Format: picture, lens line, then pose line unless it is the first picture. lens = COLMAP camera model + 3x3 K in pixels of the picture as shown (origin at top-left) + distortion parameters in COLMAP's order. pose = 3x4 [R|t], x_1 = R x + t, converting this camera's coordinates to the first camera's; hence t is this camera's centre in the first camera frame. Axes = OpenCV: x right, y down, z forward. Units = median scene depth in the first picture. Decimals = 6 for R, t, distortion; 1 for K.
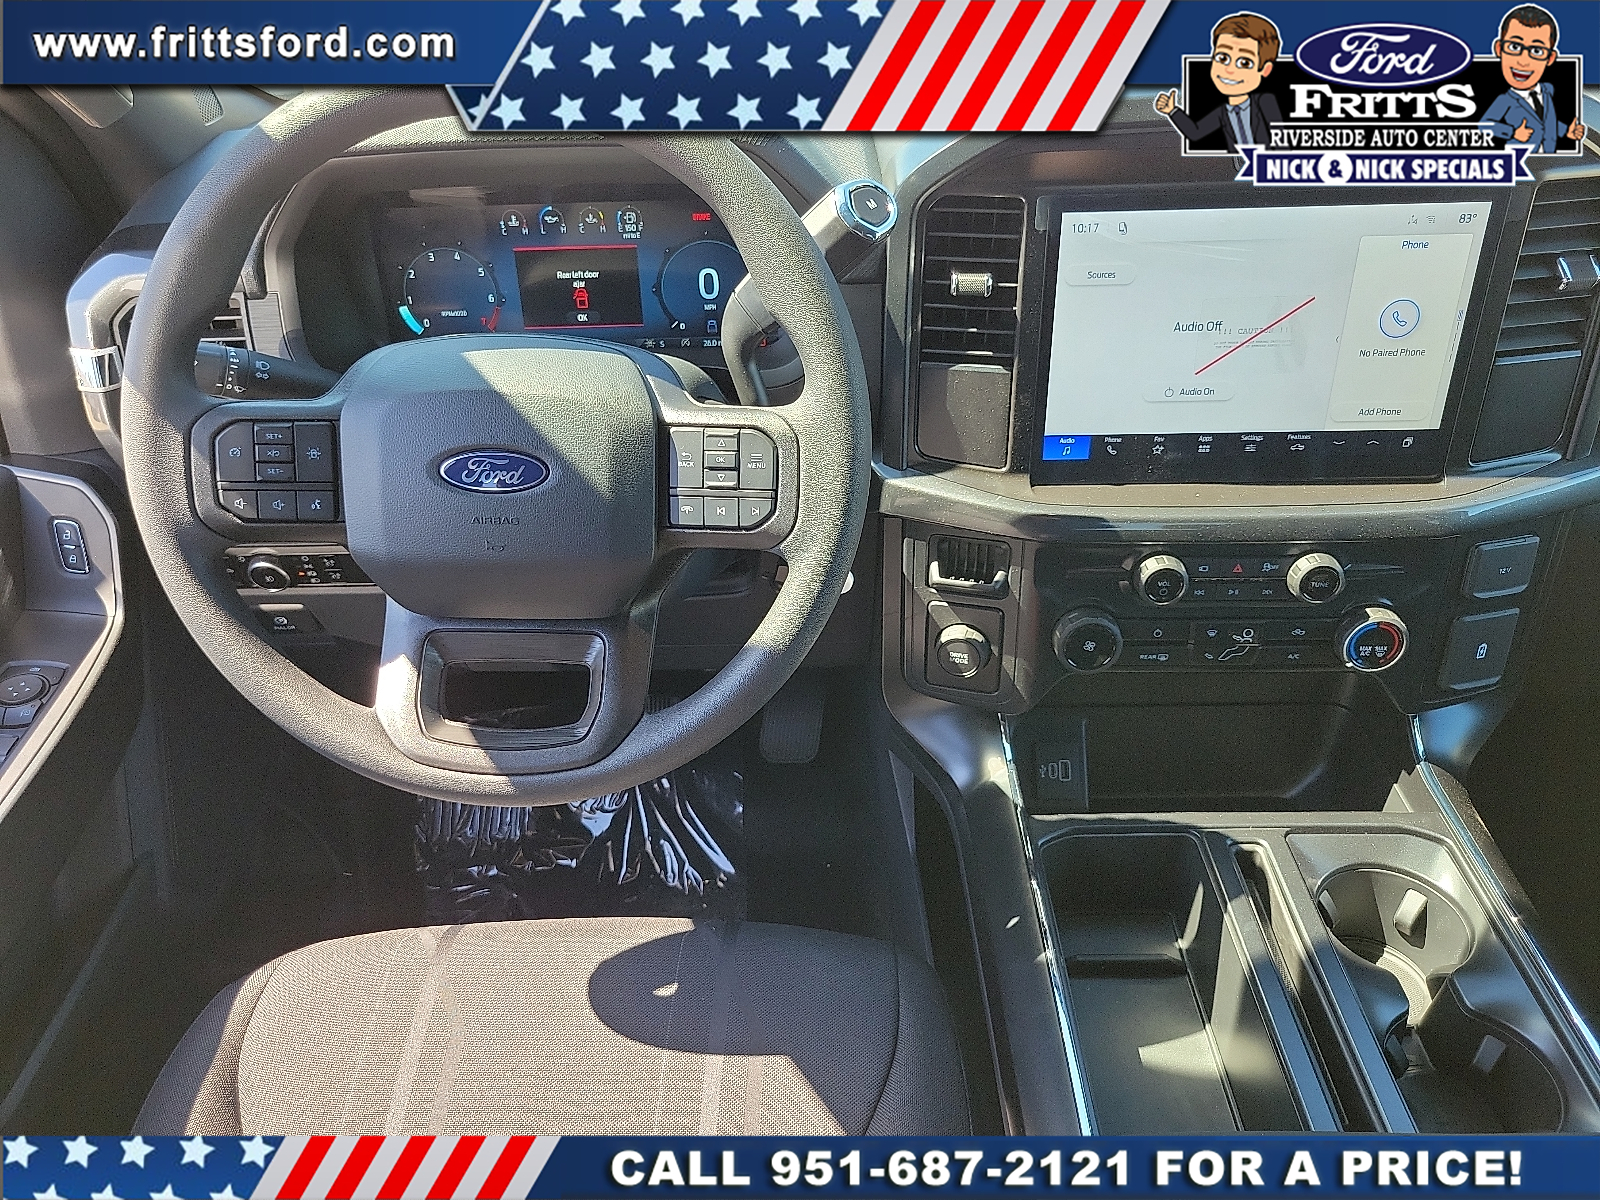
lens RADIAL K [[1251.8, 0, 791.5], [0, 1251.8, 611.4], [0, 0, 1]] dist [0.041018, -0.028226]
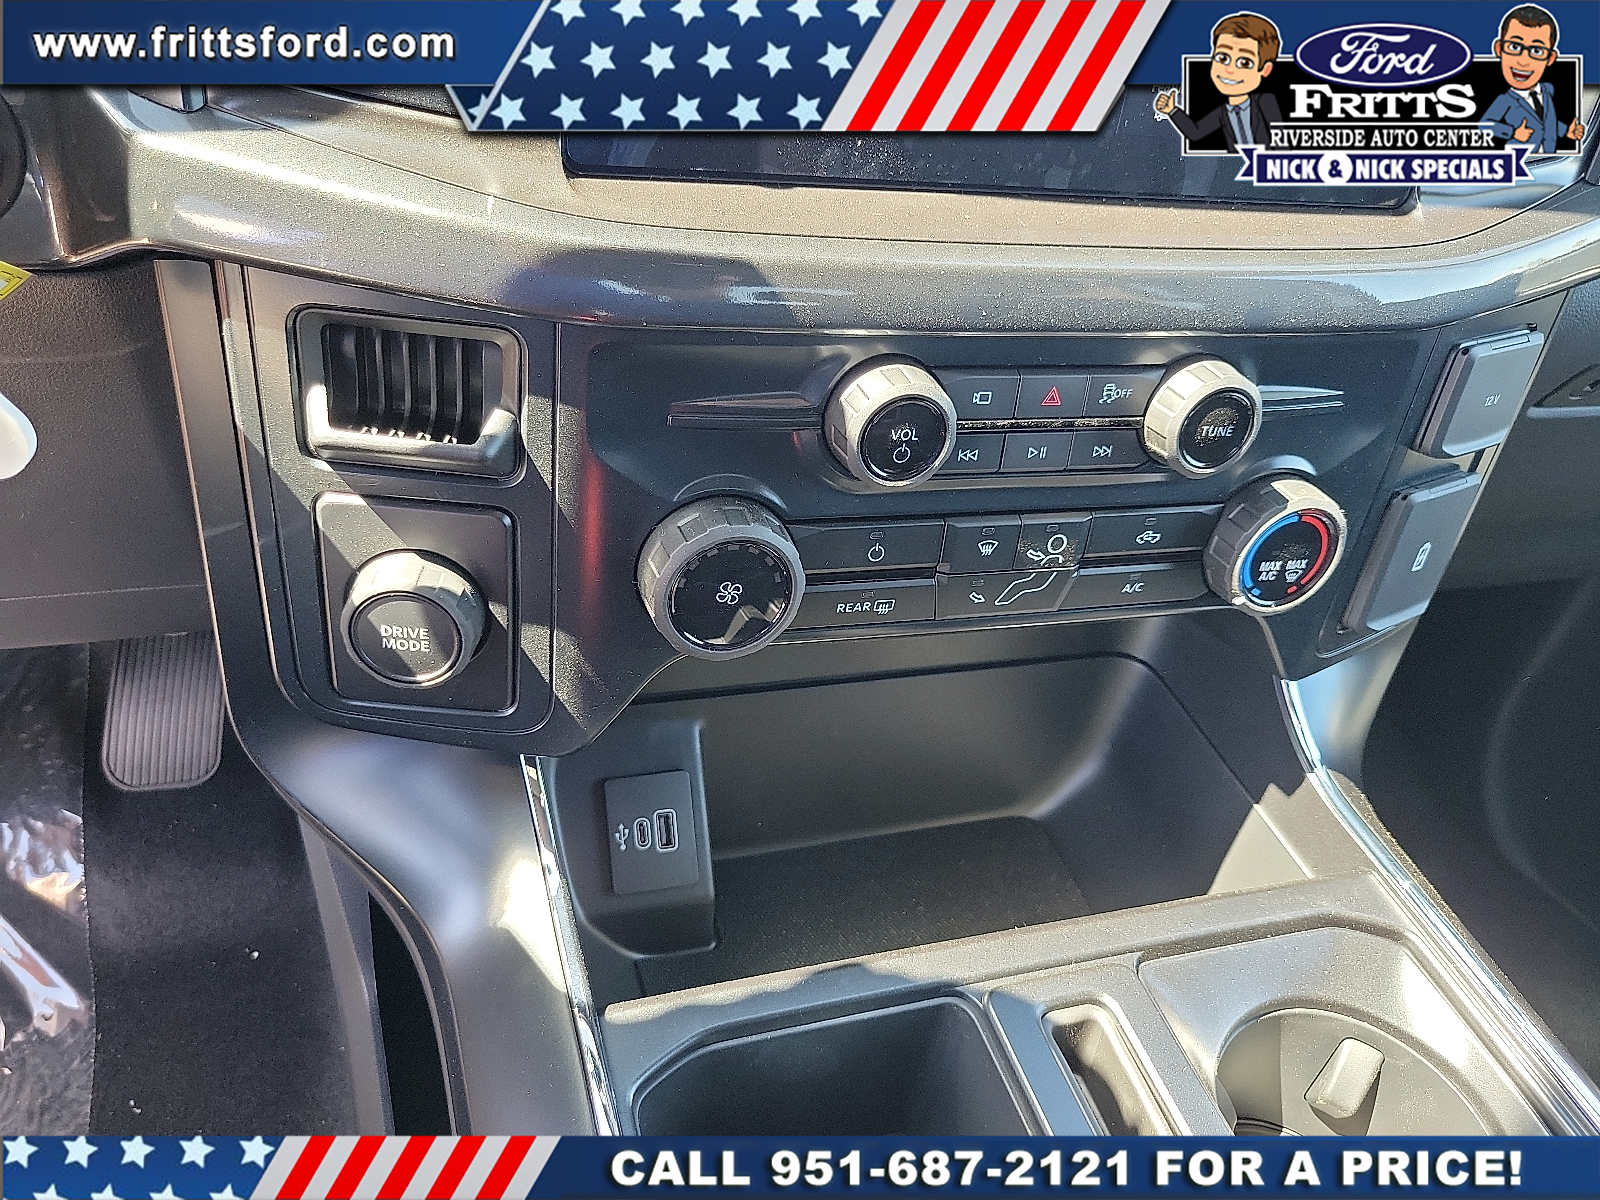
lens RADIAL K [[1251.8, 0, 793.6], [0, 1251.8, 605.4], [0, 0, 1]] dist [0.041018, -0.028226]
pose [[0.938067, -0.058891, 0.341413, 0.119921], [0.033380, 0.996226, 0.080128, -0.000192], [-0.344843, -0.063769, 0.936492, 0.619142]]
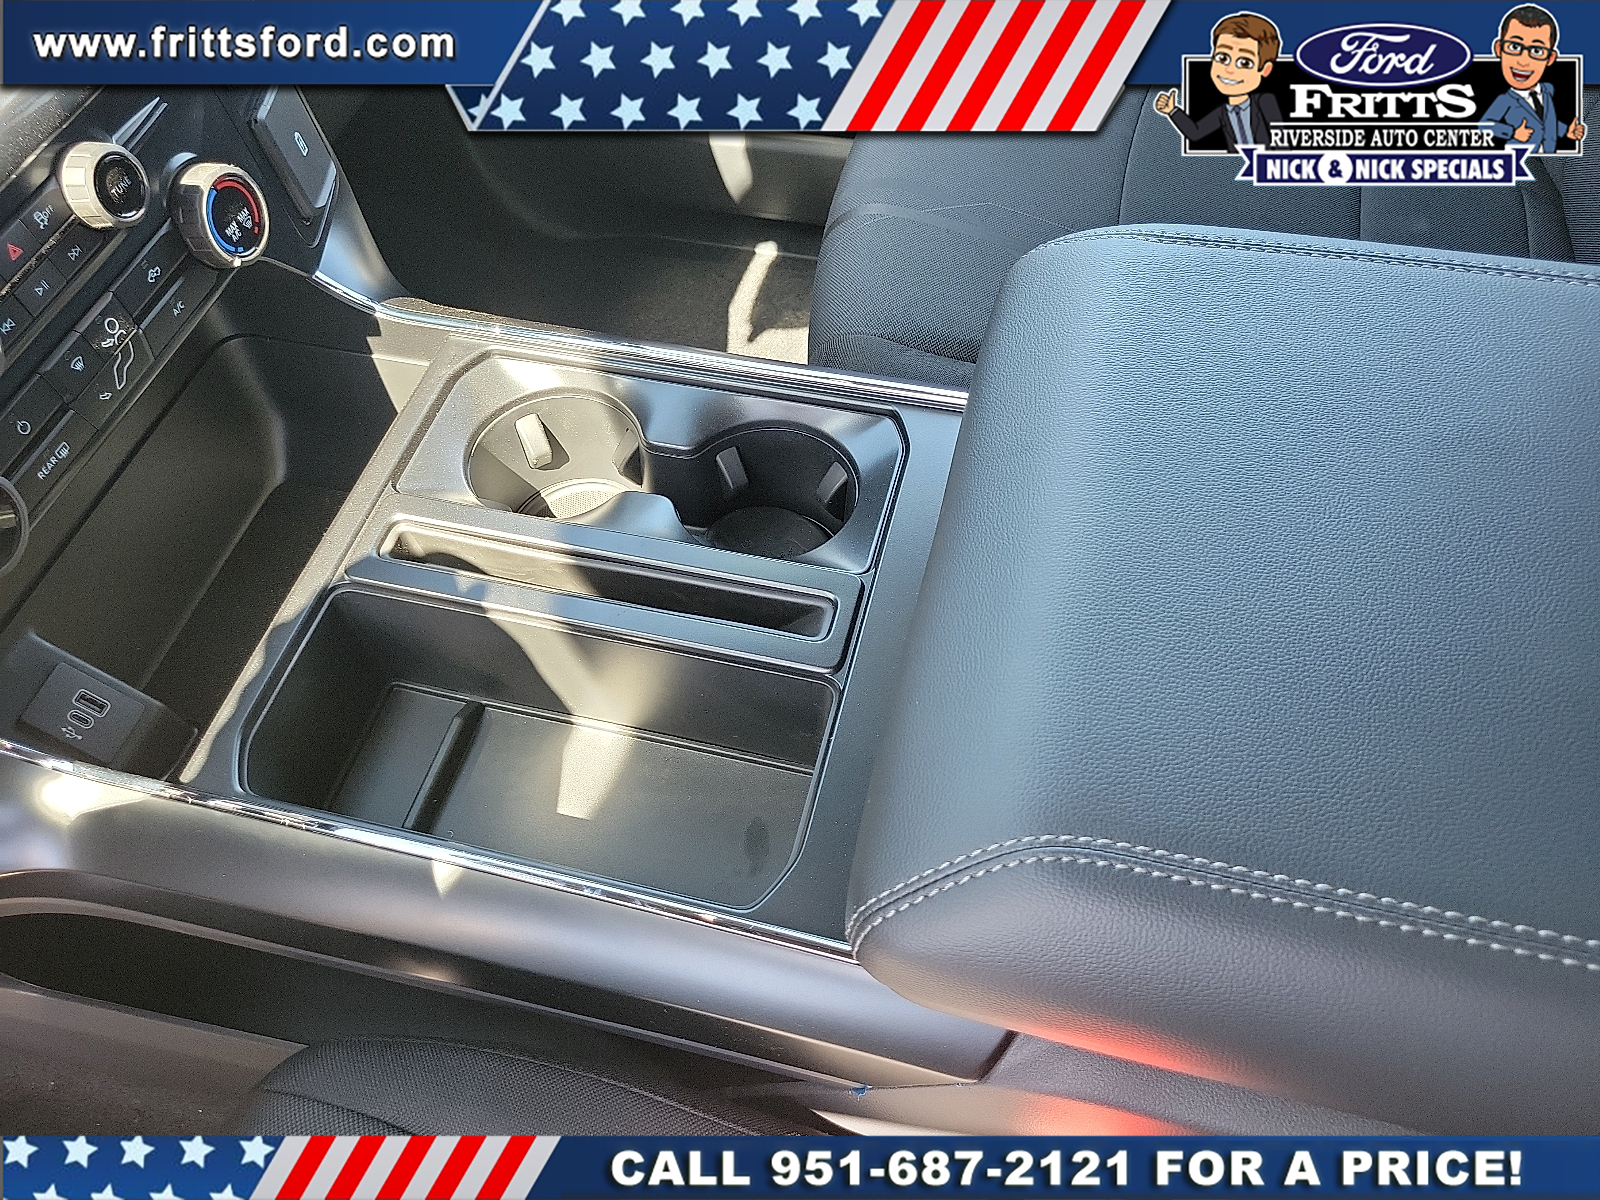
lens RADIAL K [[1251.8, 0, 798.3], [0, 1251.8, 607.7], [0, 0, 1]] dist [0.041018, -0.028226]
pose [[0.250788, -0.780531, 0.572605, -0.016832], [0.599287, 0.589714, 0.541379, -0.036089], [-0.760237, 0.207383, 0.615656, 0.397513]]
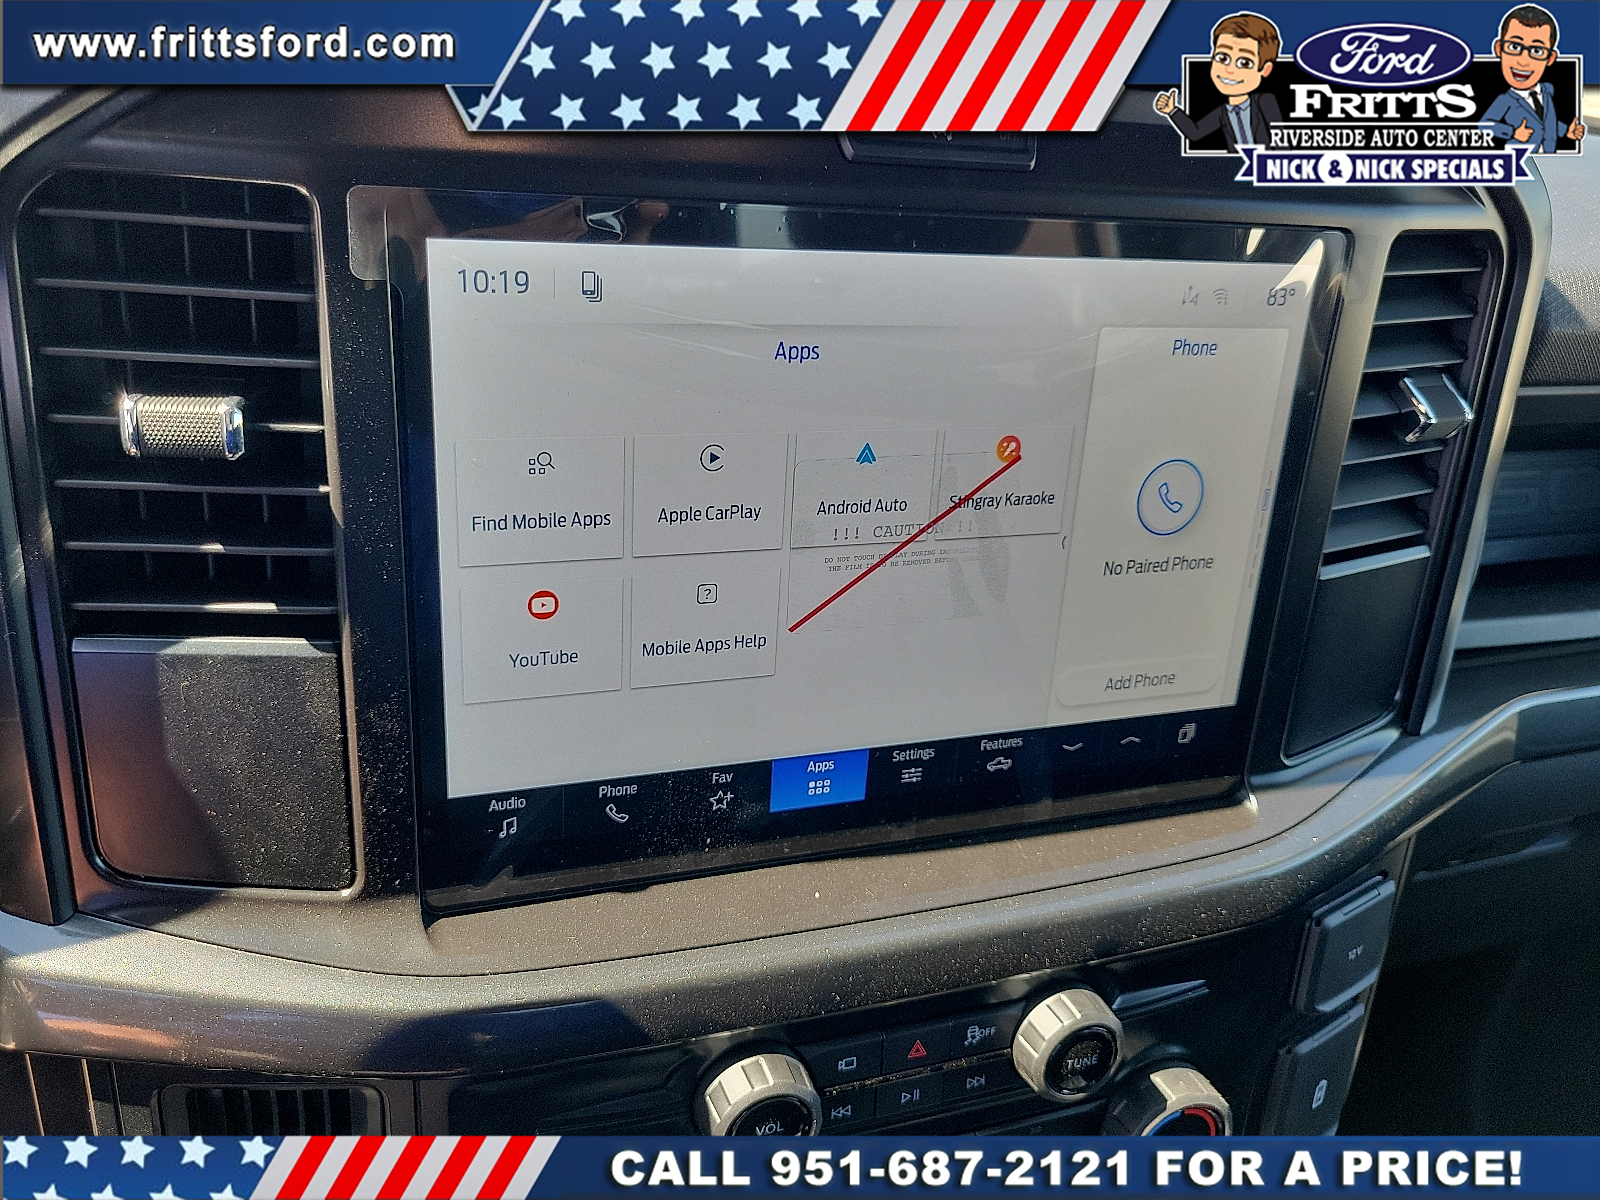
lens RADIAL K [[1251.8, 0, 795.2], [0, 1251.8, 597.5], [0, 0, 1]] dist [0.041018, -0.028226]
pose [[0.928784, -0.052651, 0.366862, 0.159567], [0.100731, 0.988457, -0.113160, -0.145285], [-0.356669, 0.142056, 0.923367, 0.578758]]
